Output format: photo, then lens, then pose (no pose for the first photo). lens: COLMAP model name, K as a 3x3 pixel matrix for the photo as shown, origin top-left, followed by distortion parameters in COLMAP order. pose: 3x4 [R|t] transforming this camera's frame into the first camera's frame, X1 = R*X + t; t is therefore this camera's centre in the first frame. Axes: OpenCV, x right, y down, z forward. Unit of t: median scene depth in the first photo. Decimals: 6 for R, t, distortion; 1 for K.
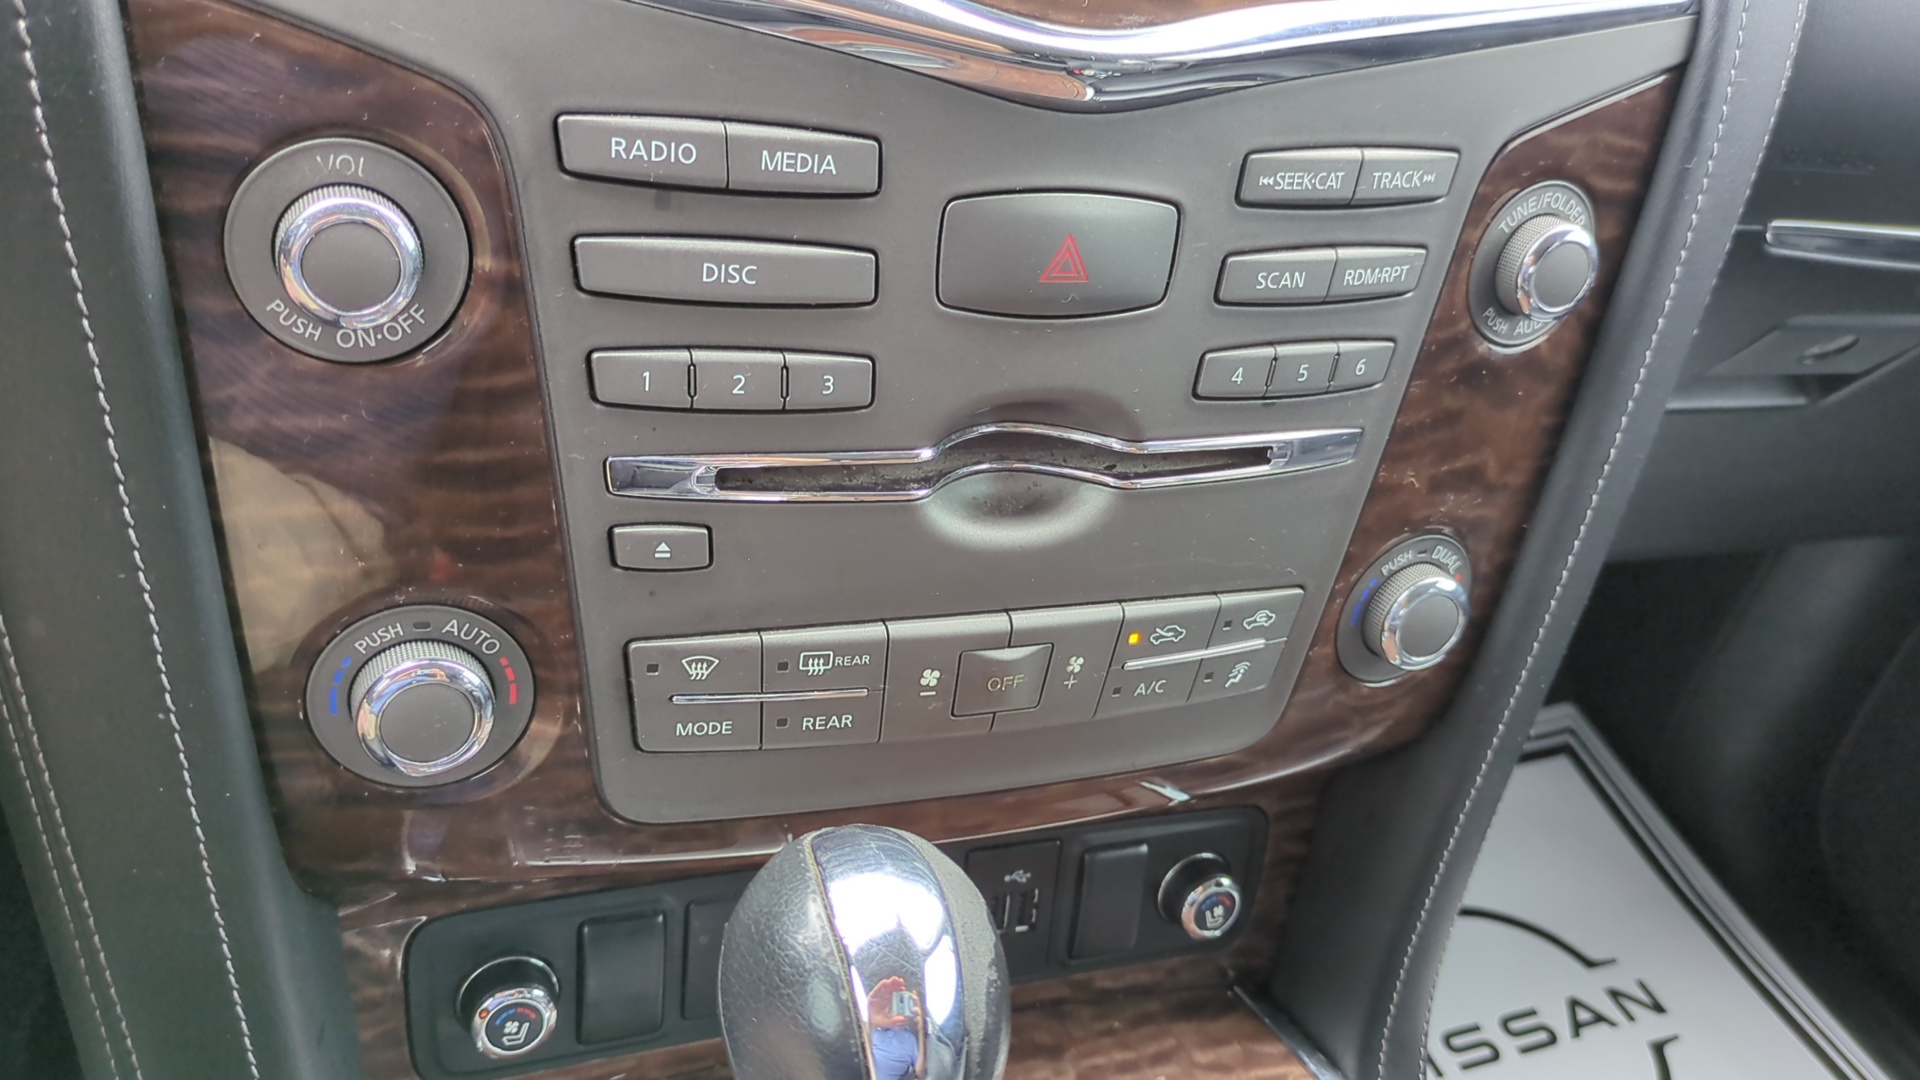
lens RADIAL K [[1709.9, 0, 957.7], [0, 1709.9, 525.7], [0, 0, 1]] dist [0.062103, -0.066037]
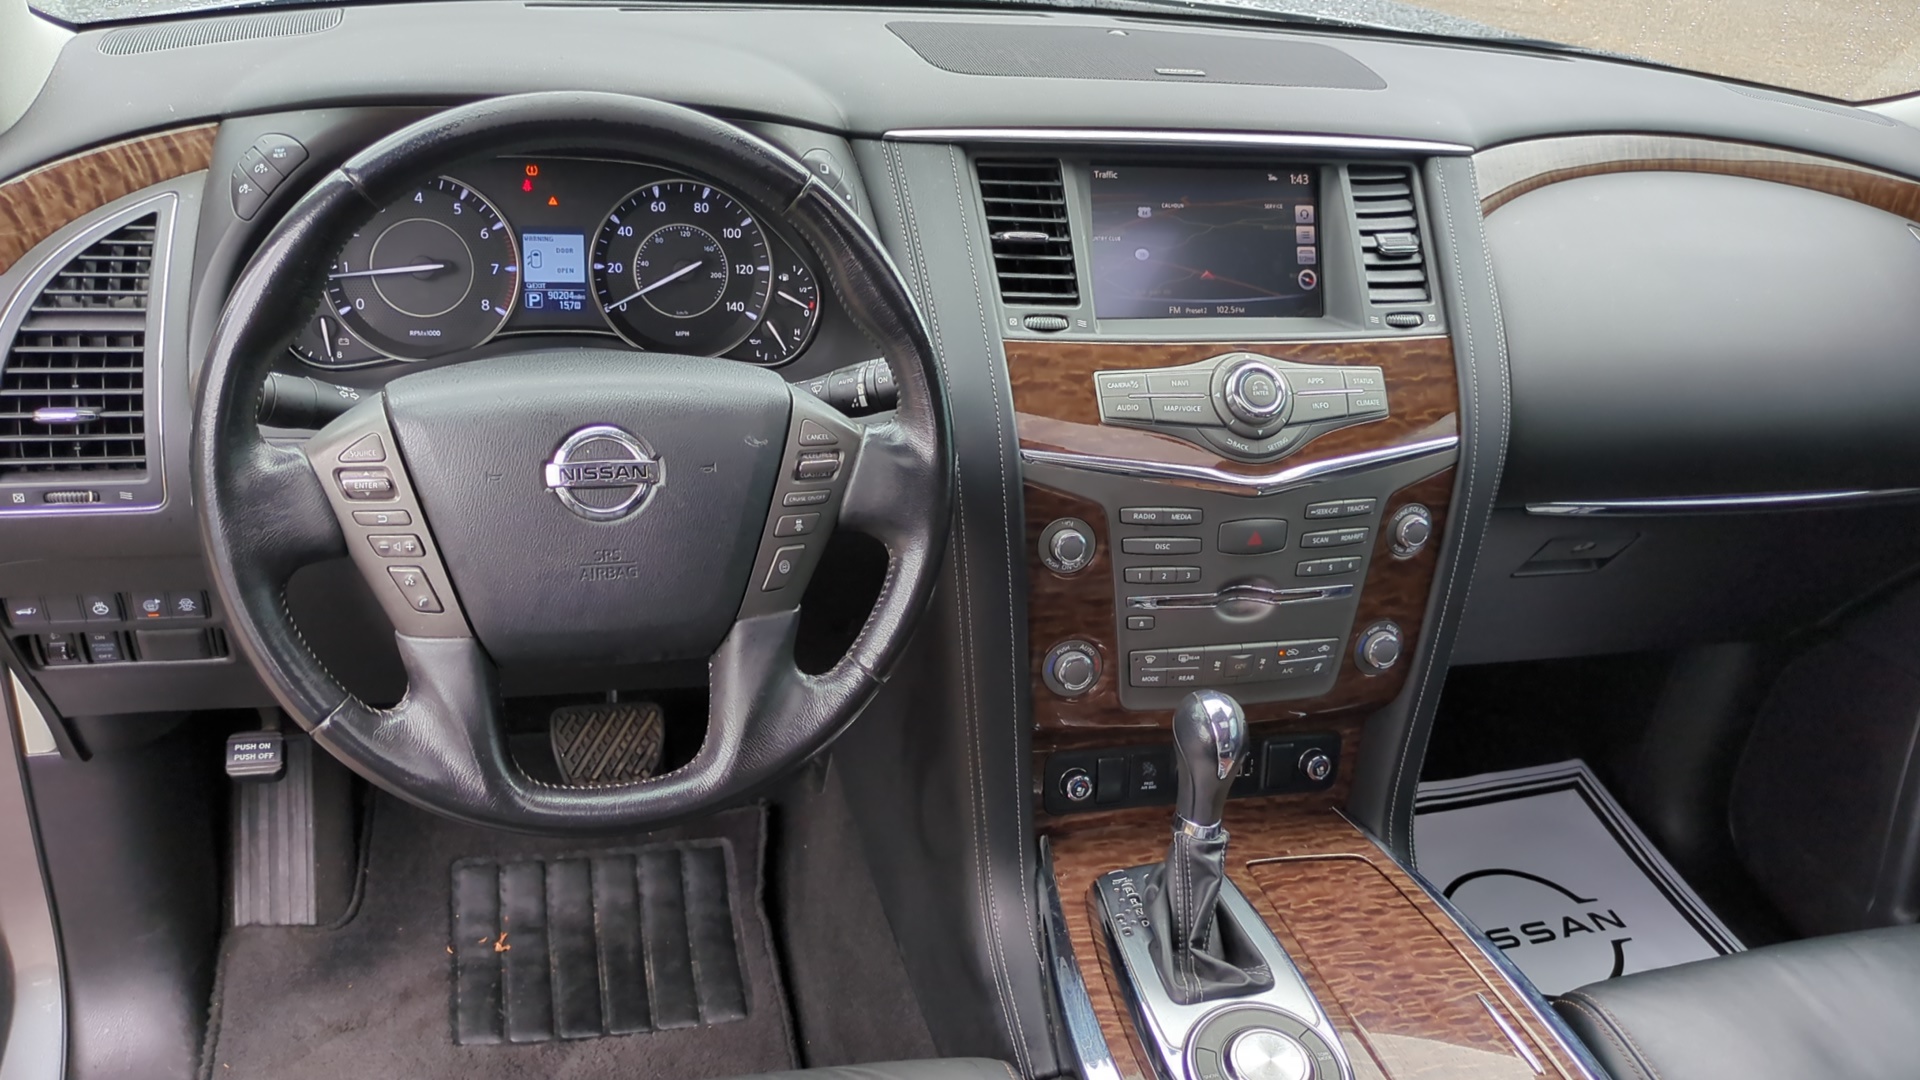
lens RADIAL K [[1709.9, 0, 955.9], [0, 1709.9, 527.7], [0, 0, 1]] dist [0.062103, -0.066037]
pose [[0.993846, -0.032934, -0.105764, -0.149980], [0.021324, 0.993803, -0.109090, 0.167865], [0.108702, 0.106163, 0.988389, -2.198656]]
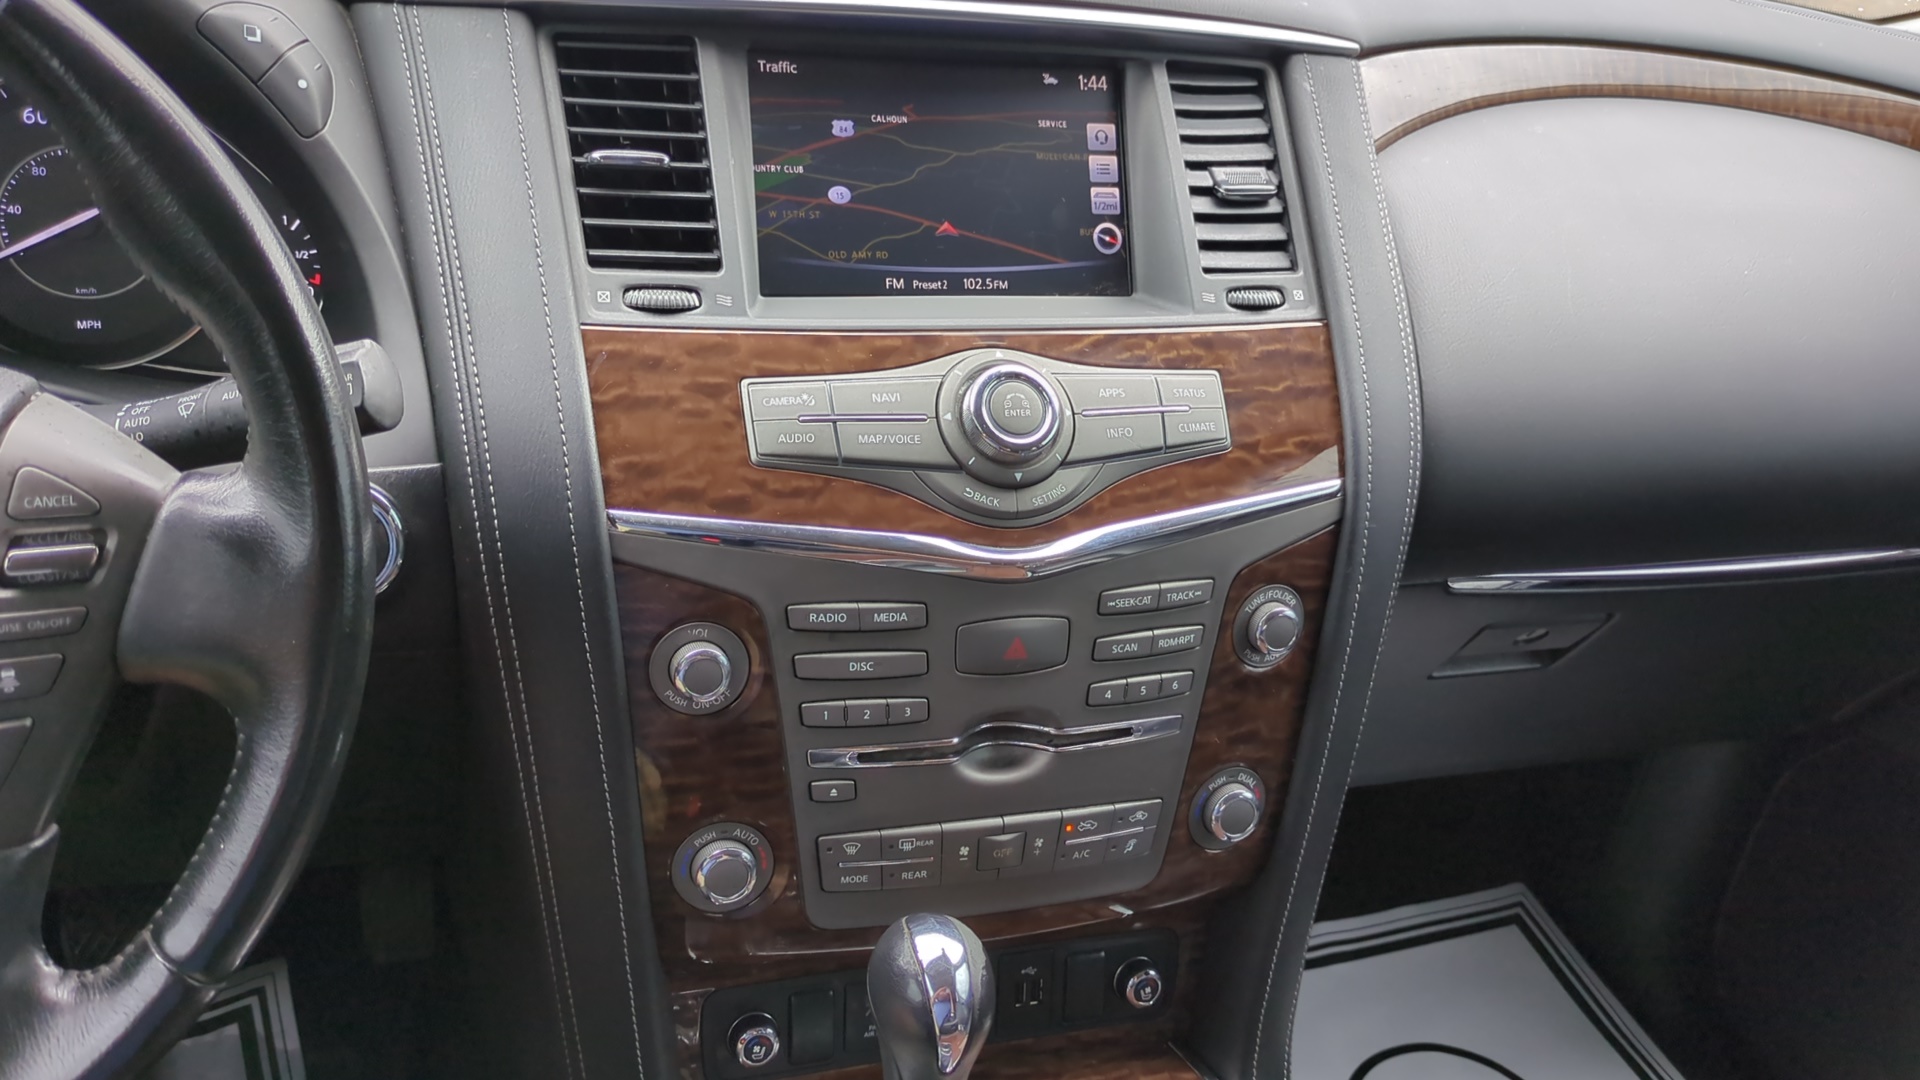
lens RADIAL K [[1709.9, 0, 946.4], [0, 1709.9, 513.8], [0, 0, 1]] dist [0.062103, -0.066037]
pose [[0.996717, -0.047633, -0.065467, 0.108767], [0.038464, 0.990126, -0.134801, -0.031337], [0.071241, 0.131840, 0.988708, -1.001247]]
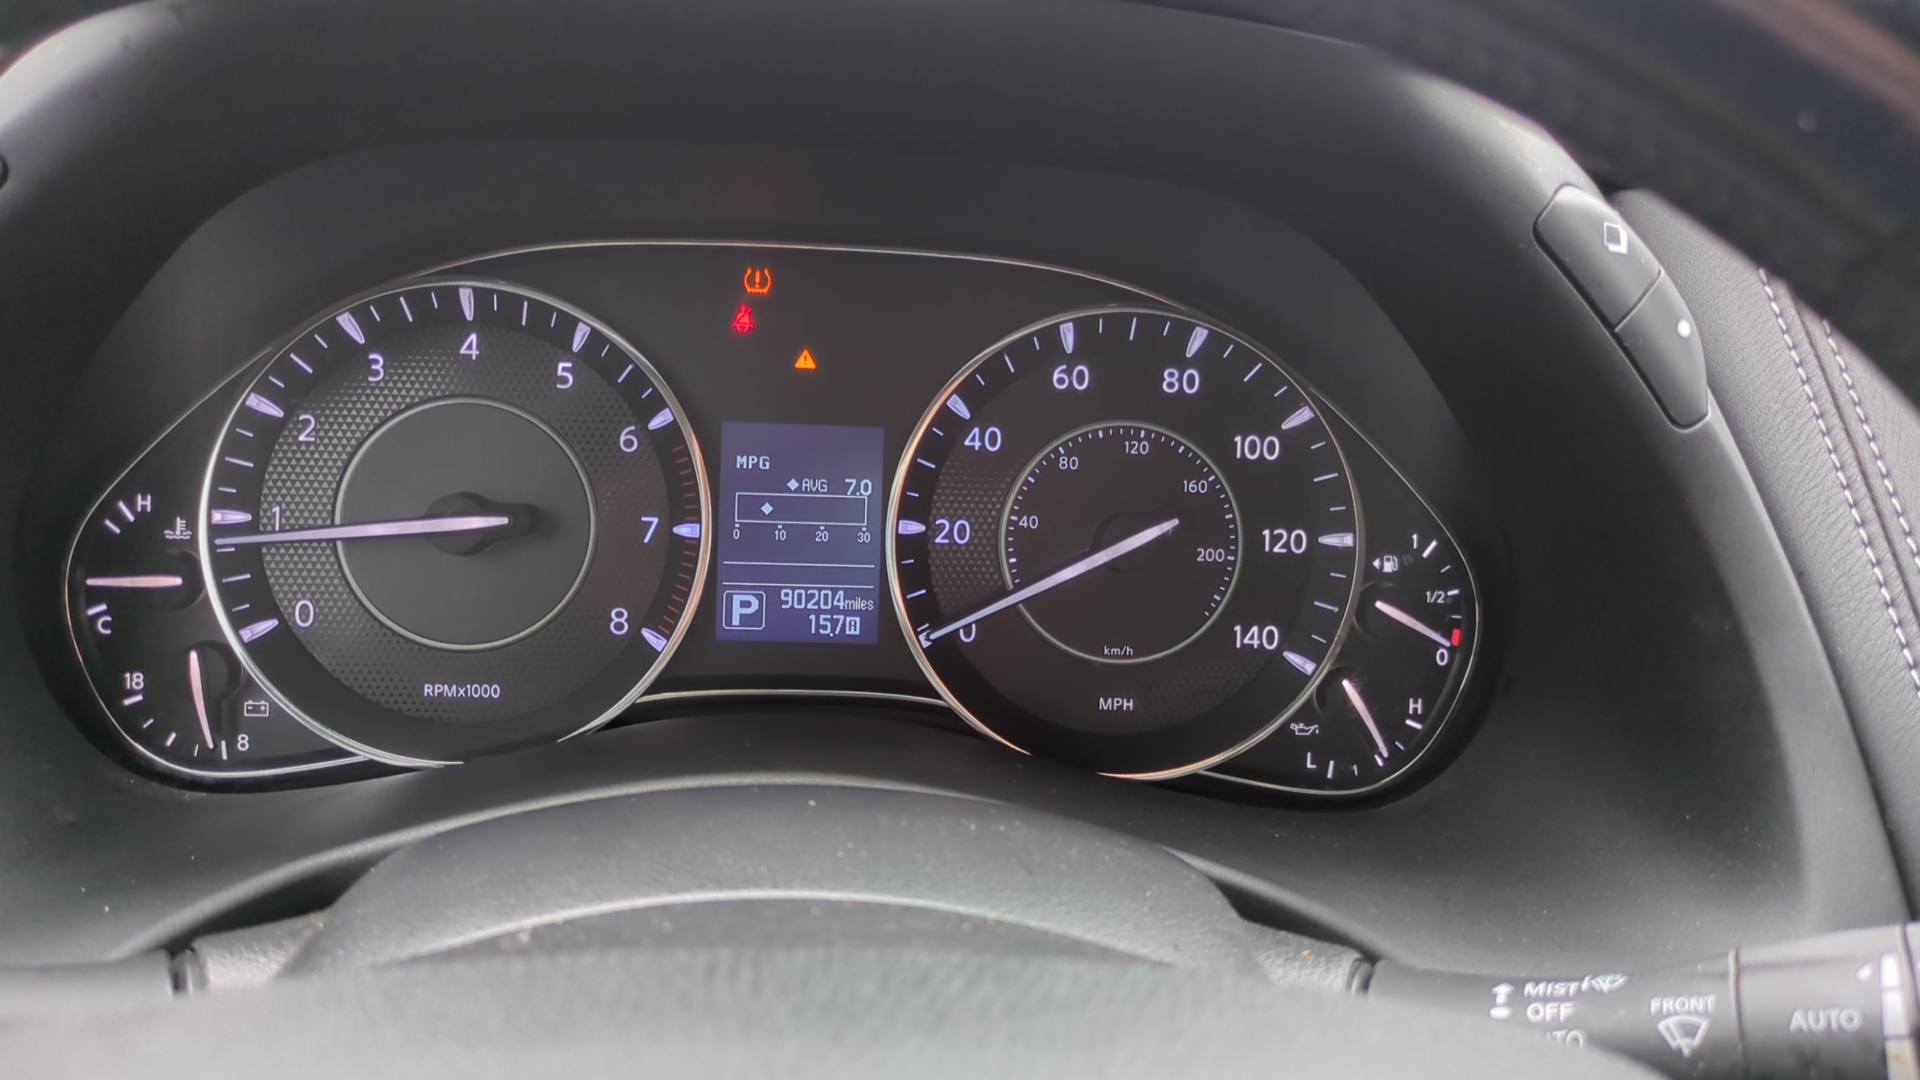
lens RADIAL K [[1709.9, 0, 962.0], [0, 1709.9, 548.0], [0, 0, 1]] dist [0.062103, -0.066037]
pose [[0.952454, -0.021628, -0.303914, -0.707922], [-0.052711, 0.970740, -0.234278, -0.361334], [0.300088, 0.239158, 0.923445, -0.342535]]
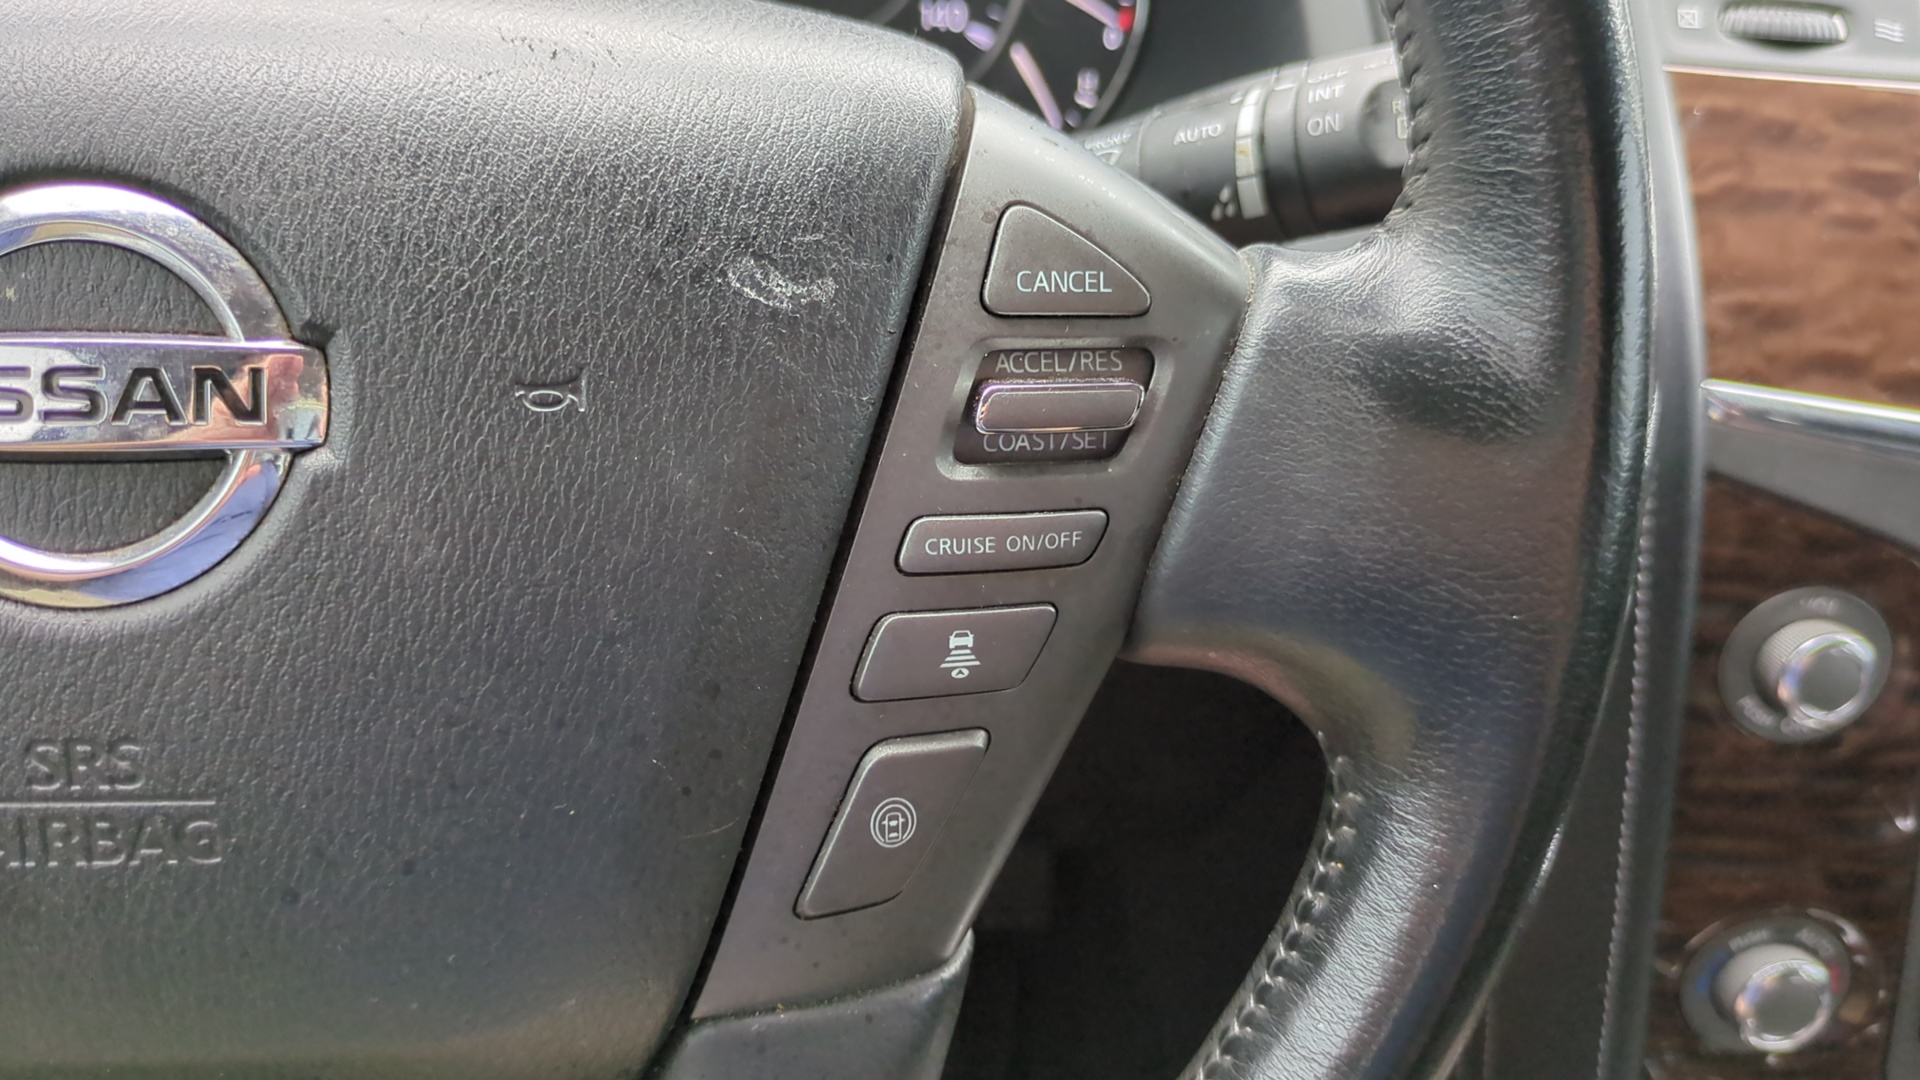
lens RADIAL K [[1709.9, 0, 972.4], [0, 1709.9, 520.7], [0, 0, 1]] dist [0.062103, -0.066037]
pose [[0.956930, 0.030864, -0.288674, -0.458509], [-0.053561, 0.996033, -0.071058, -0.107974], [0.285336, 0.083459, 0.954787, -0.387220]]
